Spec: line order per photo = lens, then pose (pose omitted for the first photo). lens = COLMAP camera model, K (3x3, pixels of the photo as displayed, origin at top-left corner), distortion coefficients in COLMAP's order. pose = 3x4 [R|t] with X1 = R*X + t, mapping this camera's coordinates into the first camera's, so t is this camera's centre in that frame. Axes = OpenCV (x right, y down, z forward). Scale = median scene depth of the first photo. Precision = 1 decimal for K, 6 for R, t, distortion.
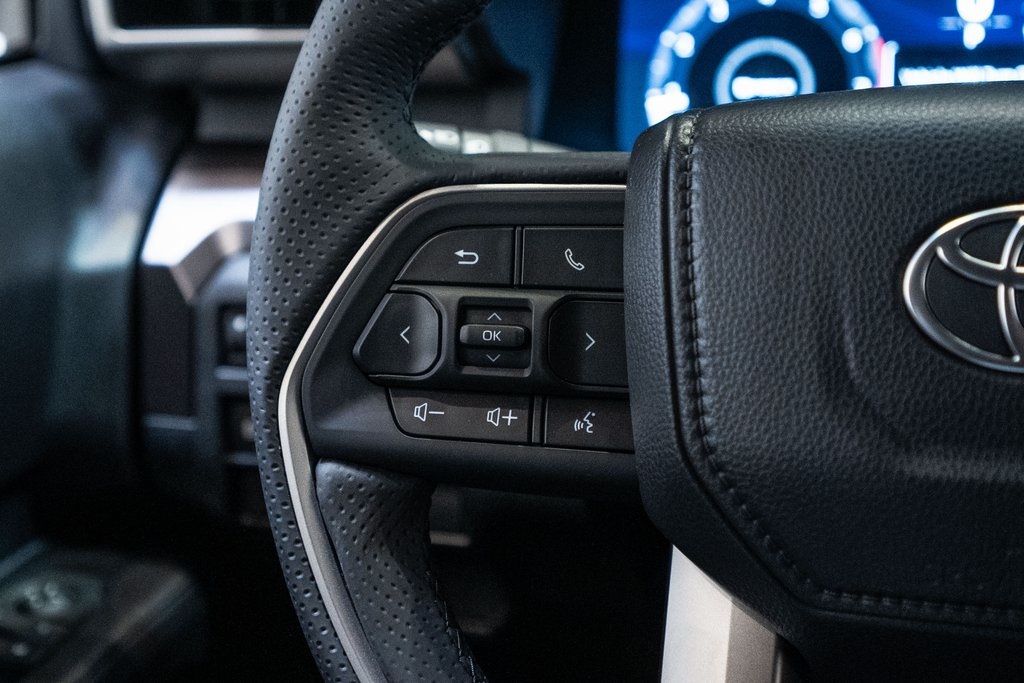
lens RADIAL K [[1440.7, 0, 514.7], [0, 1440.7, 357.9], [0, 0, 1]] dist [0.003875, 0.072325]
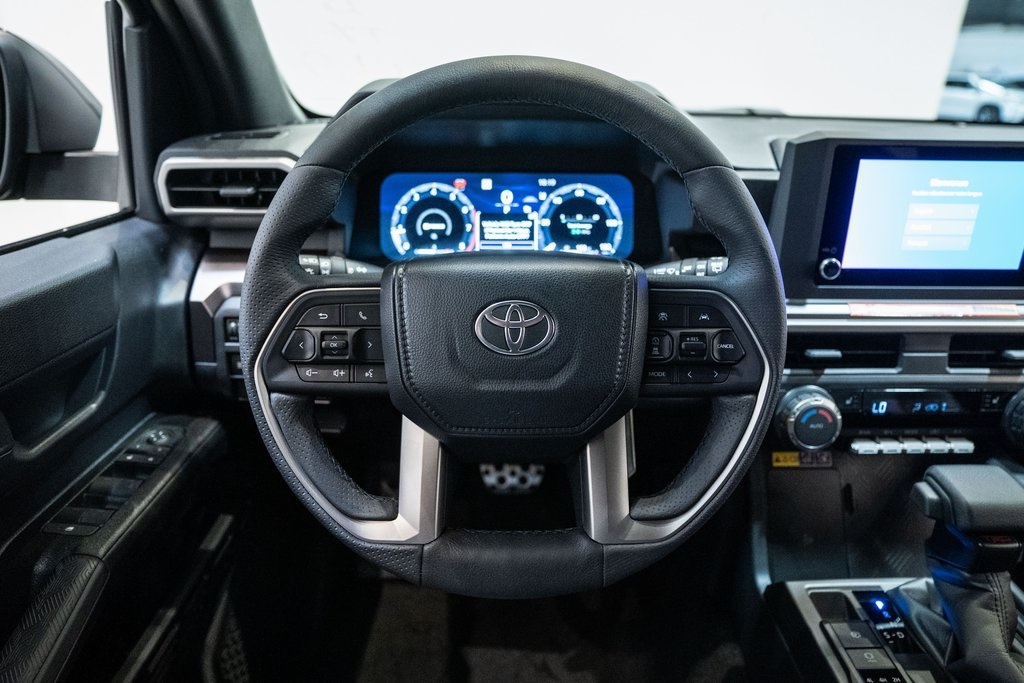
lens RADIAL K [[569.1, 0, 519.5], [0, 569.1, 332.7], [0, 0, 1]] dist [-0.089737, 0.052451]
pose [[0.956052, -0.050384, 0.288835, 0.011844], [0.028400, 0.996406, 0.079805, -0.100939], [-0.291818, -0.068095, 0.954047, -0.126319]]
